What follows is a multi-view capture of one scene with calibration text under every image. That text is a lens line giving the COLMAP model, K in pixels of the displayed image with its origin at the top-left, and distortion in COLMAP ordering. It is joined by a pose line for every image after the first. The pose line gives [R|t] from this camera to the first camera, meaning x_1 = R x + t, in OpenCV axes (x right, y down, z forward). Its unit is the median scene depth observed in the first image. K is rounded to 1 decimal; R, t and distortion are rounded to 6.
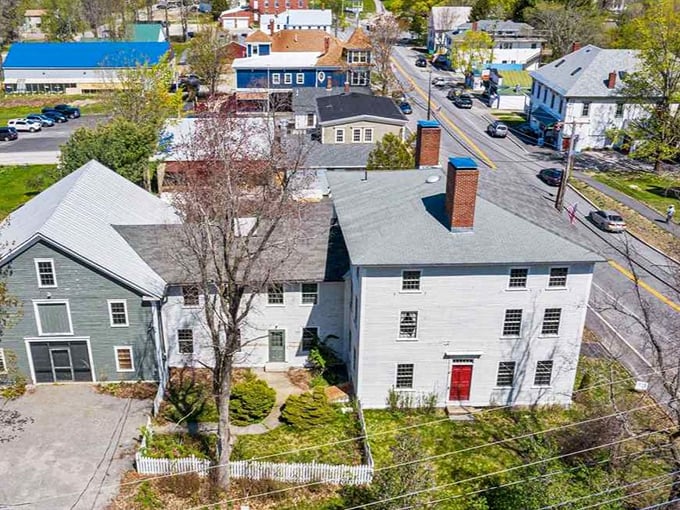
lens RADIAL K [[729.9, 0, 340.0], [0, 729.9, 255.0], [0, 0, 1]] dist [-0.006814, -0.003865]
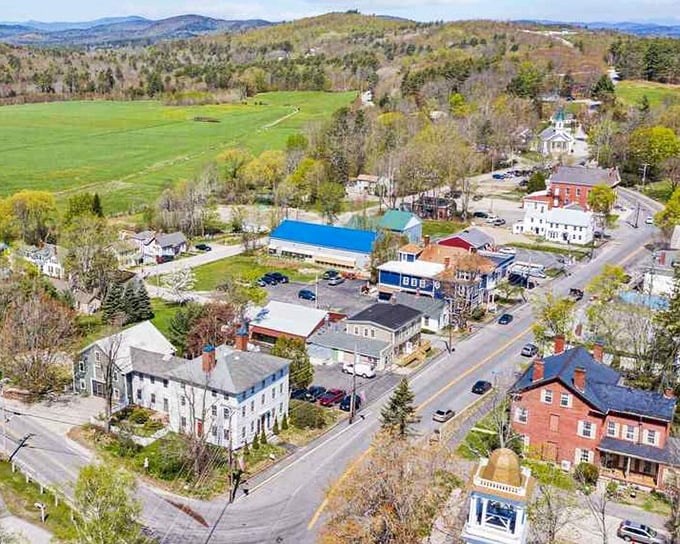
lens RADIAL K [[935.5, 0, 340.0], [0, 935.5, 272.0], [0, 0, 1]] dist [-0.015315, -0.008190]
pose [[0.842412, 0.163334, -0.513482, 0.708474], [-0.247402, 0.963810, -0.099306, -0.052683], [0.478679, 0.210693, 0.852335, -0.561251]]
